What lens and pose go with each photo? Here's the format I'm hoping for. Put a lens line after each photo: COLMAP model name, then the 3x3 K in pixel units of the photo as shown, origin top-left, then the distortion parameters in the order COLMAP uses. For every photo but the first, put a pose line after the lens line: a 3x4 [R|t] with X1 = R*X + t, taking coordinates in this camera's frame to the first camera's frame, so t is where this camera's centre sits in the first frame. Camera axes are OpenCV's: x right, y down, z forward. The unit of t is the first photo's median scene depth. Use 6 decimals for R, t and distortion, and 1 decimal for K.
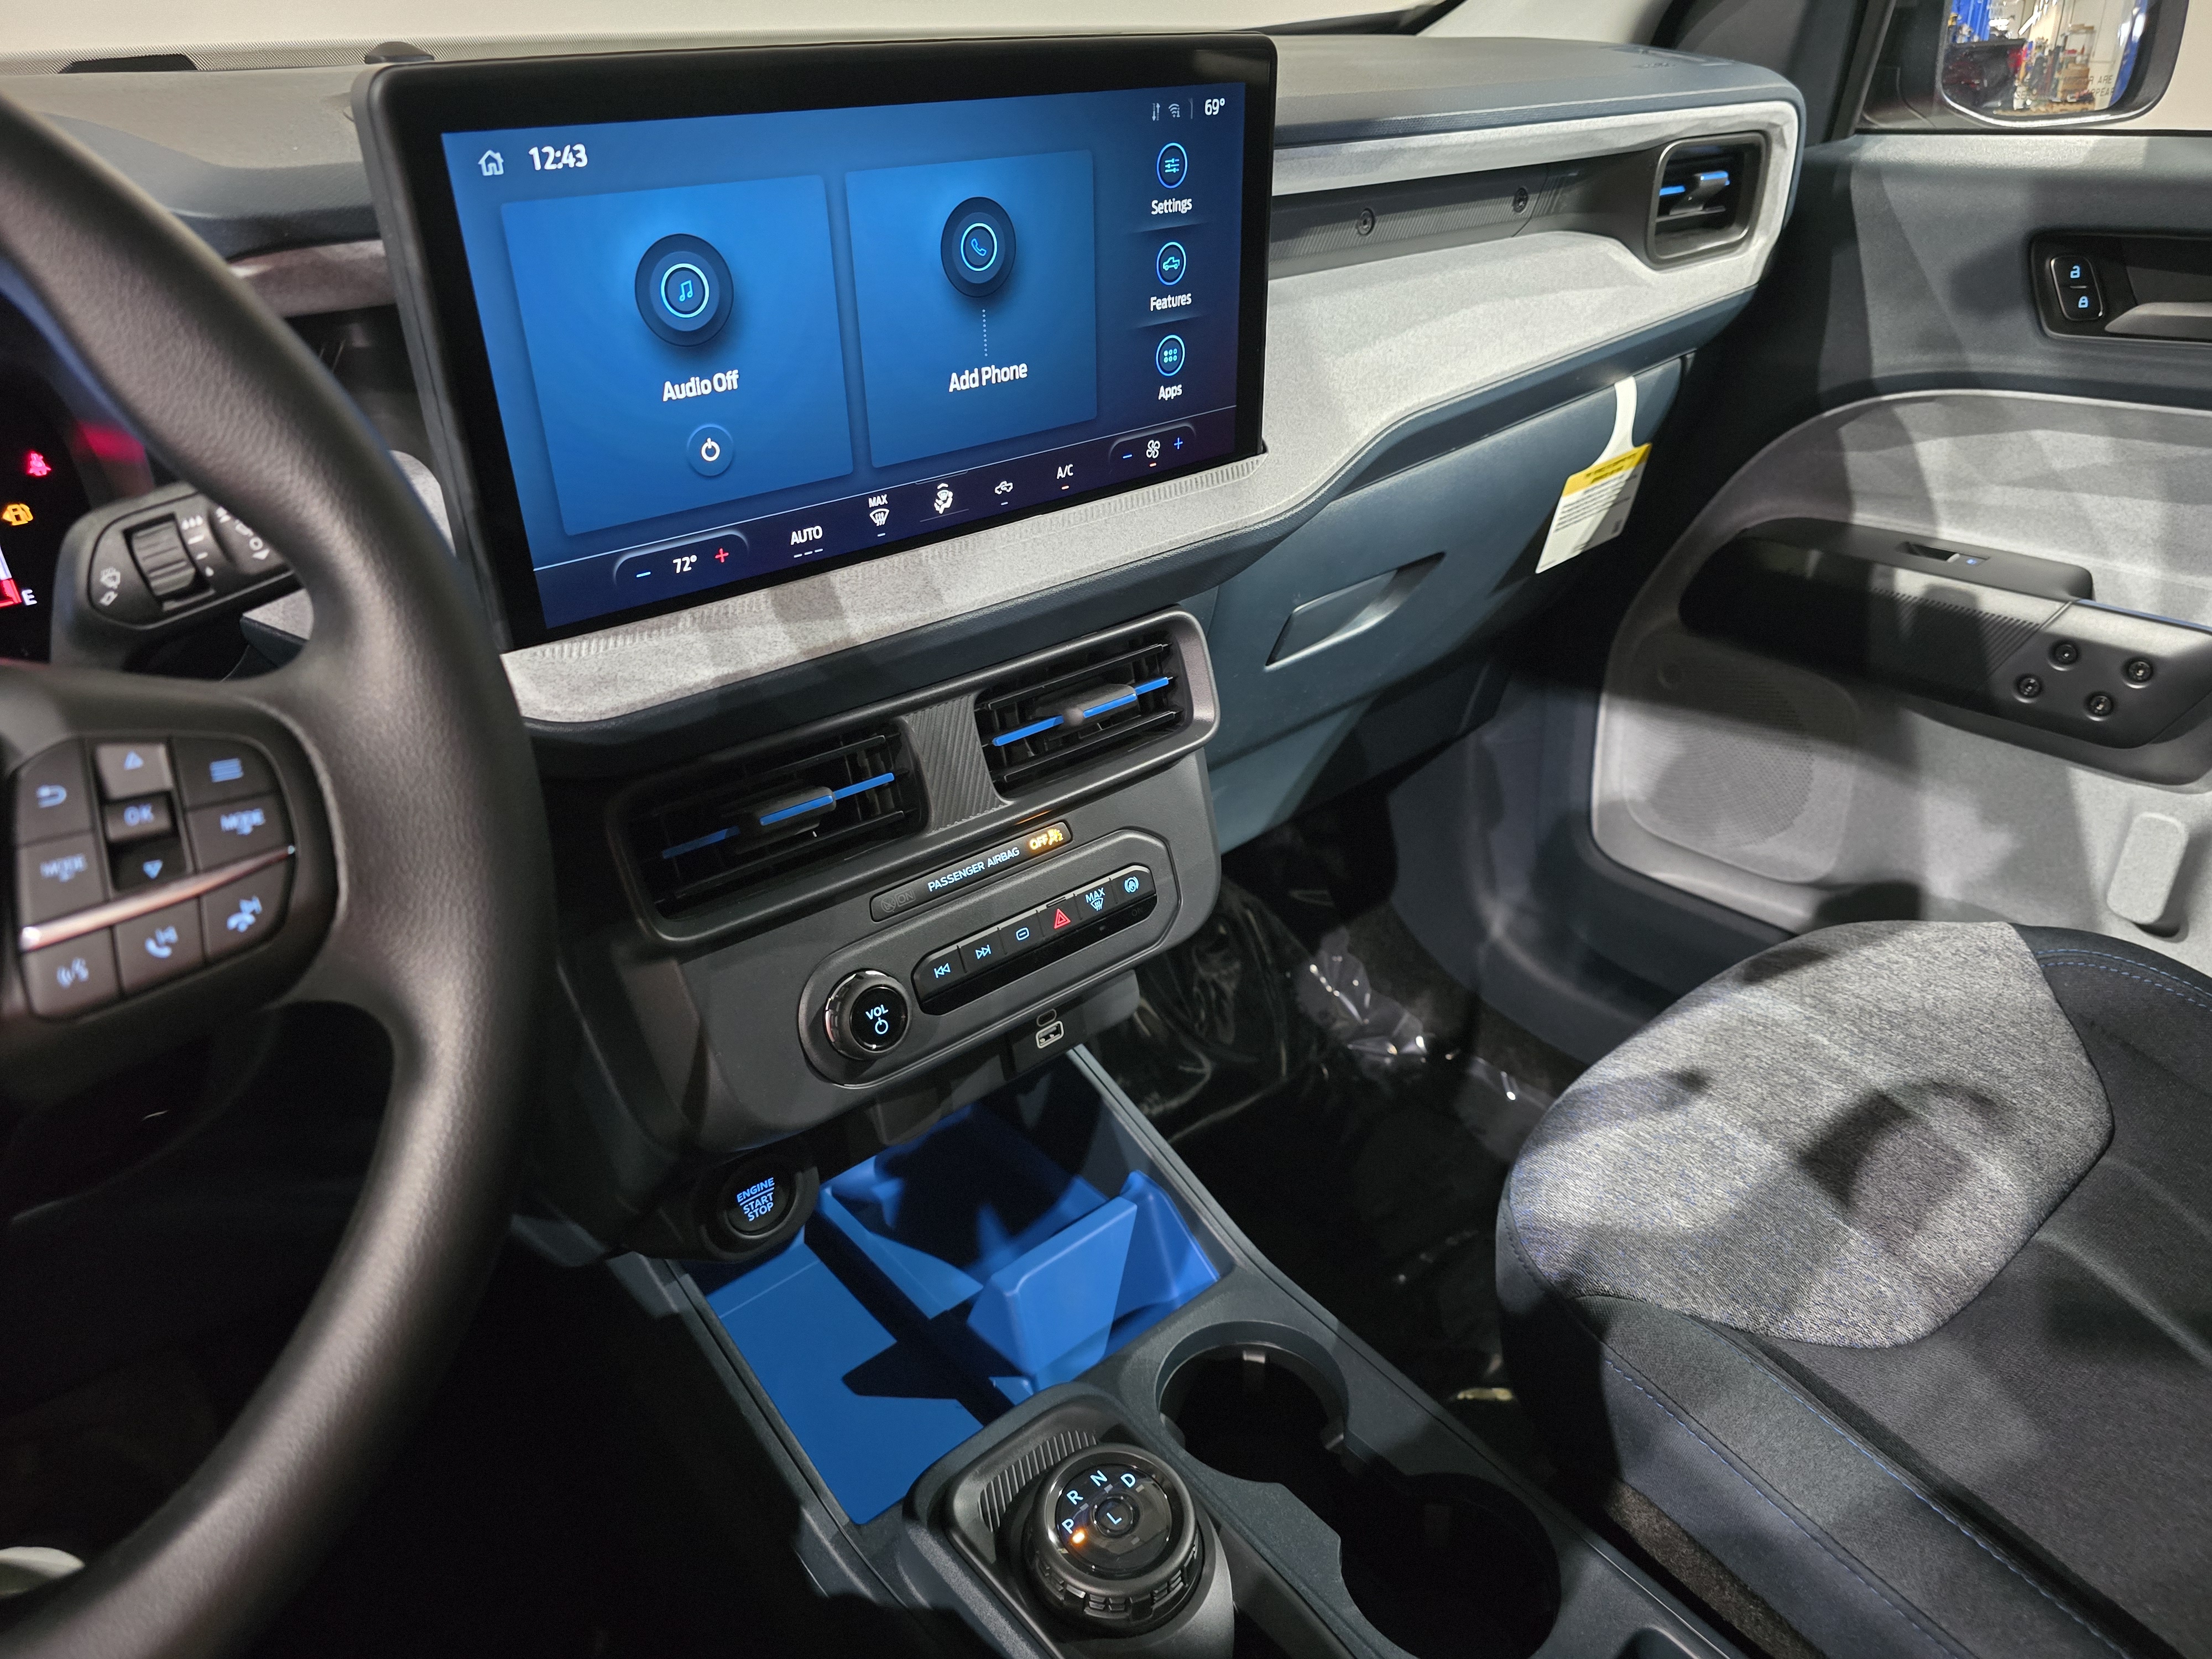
lens RADIAL K [[1505.0, 0, 1113.6], [0, 1505.0, 837.1], [0, 0, 1]] dist [0.059989, -0.074042]
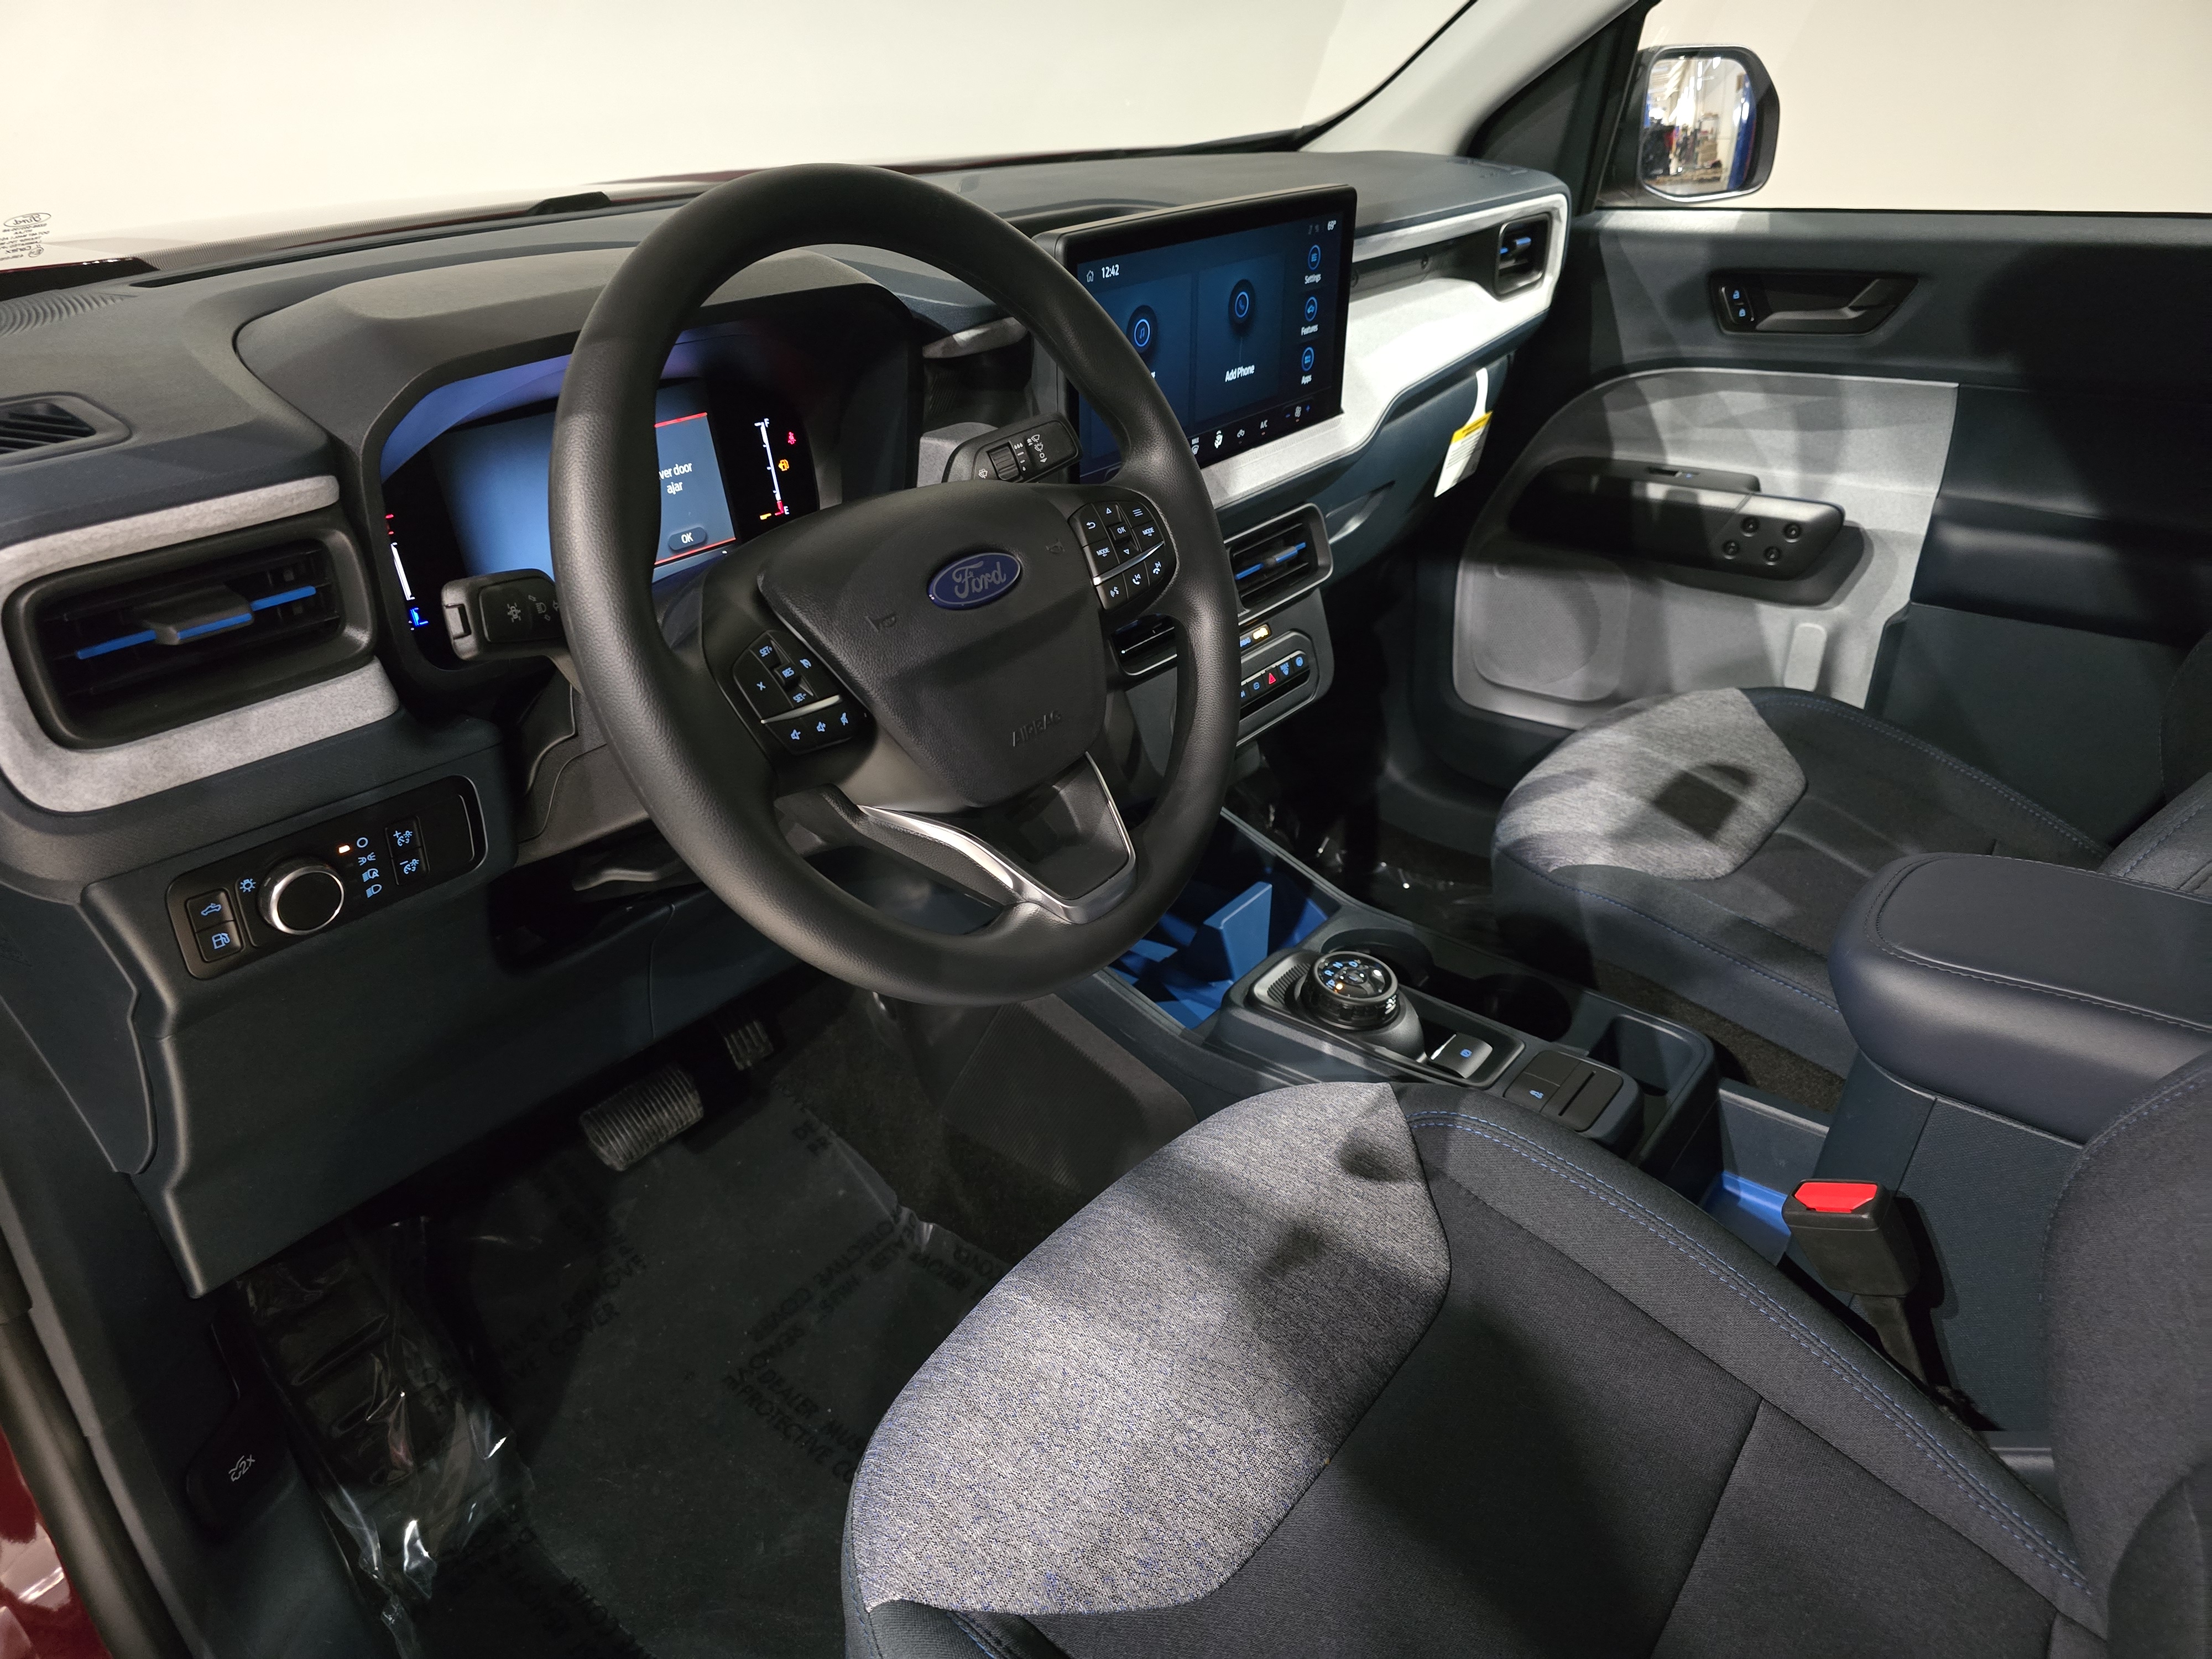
lens RADIAL K [[1518.5, 0, 1101.5], [0, 1518.5, 843.2], [0, 0, 1]] dist [0.025024, -0.000190]
pose [[0.979283, -0.090657, 0.181070, -0.534543], [0.092324, 0.995729, -0.000782, 0.215151], [-0.180226, 0.017483, 0.983470, -0.669860]]
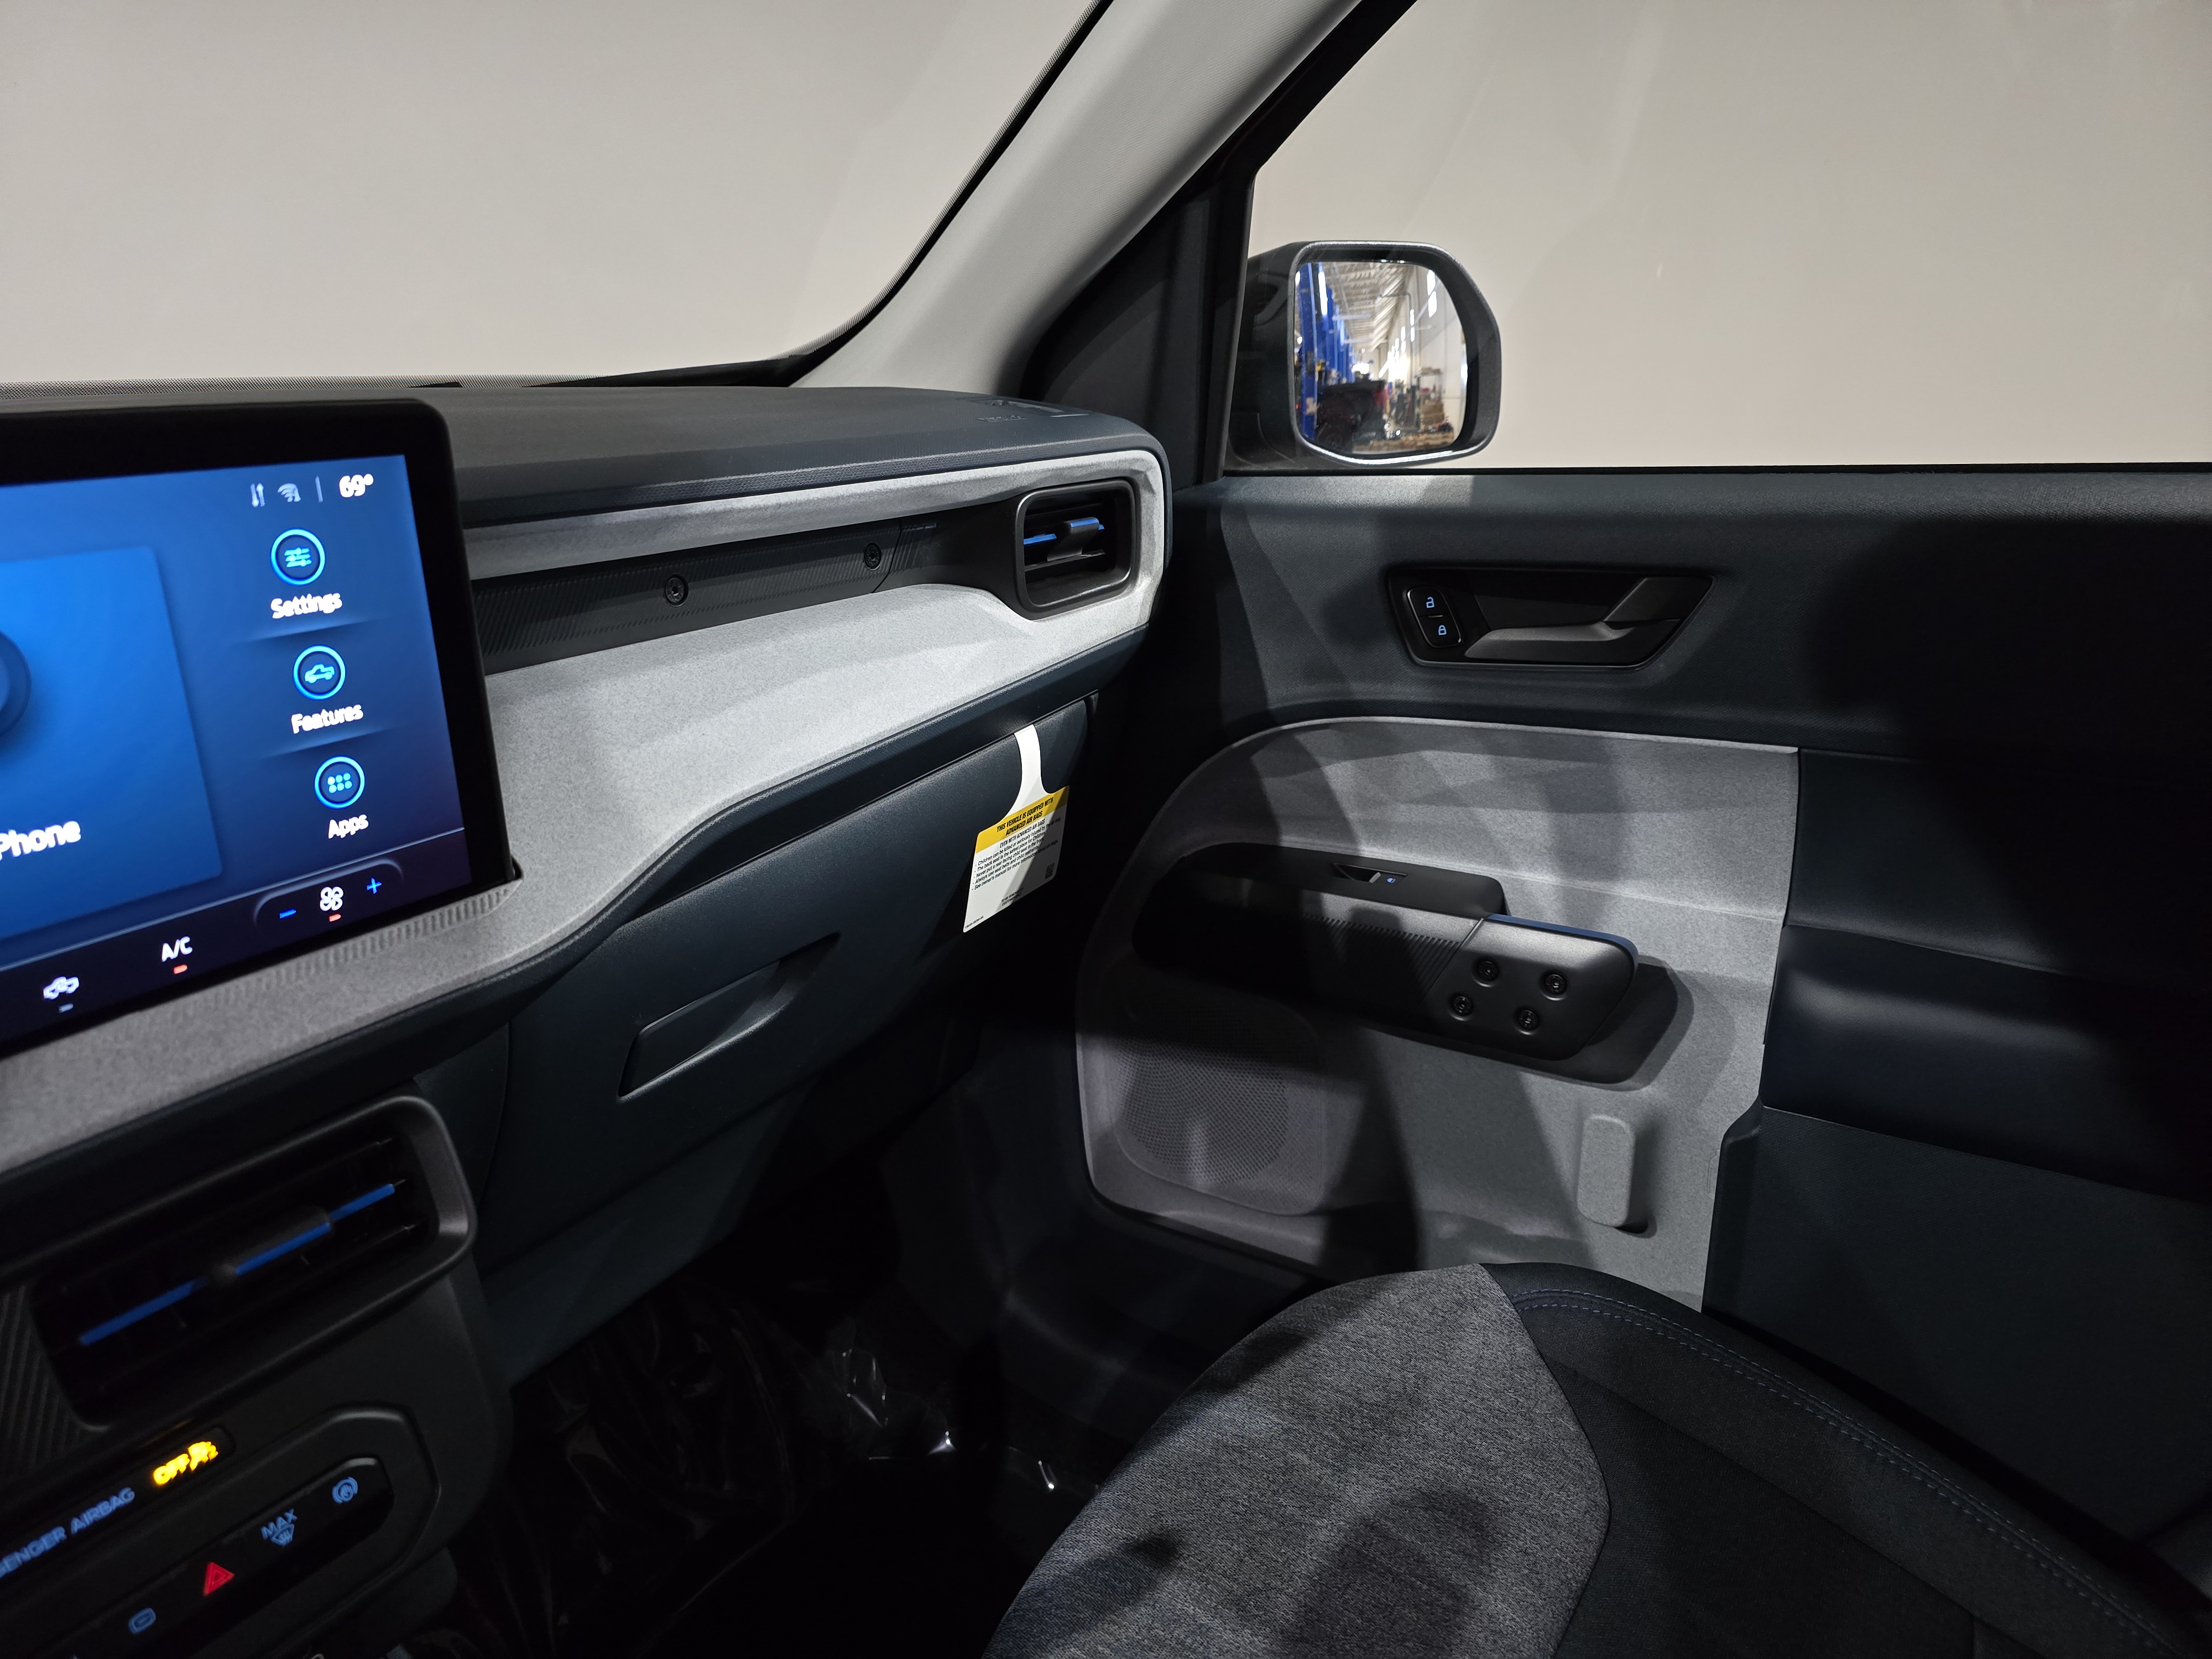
lens RADIAL K [[1496.0, 0, 1104.2], [0, 1496.0, 851.4], [0, 0, 1]] dist [0.078186, -0.086963]
pose [[0.962037, -0.086094, 0.258982, 0.191358], [0.129797, 0.979084, -0.156676, -0.102352], [-0.240076, 0.184343, 0.953090, 0.159699]]
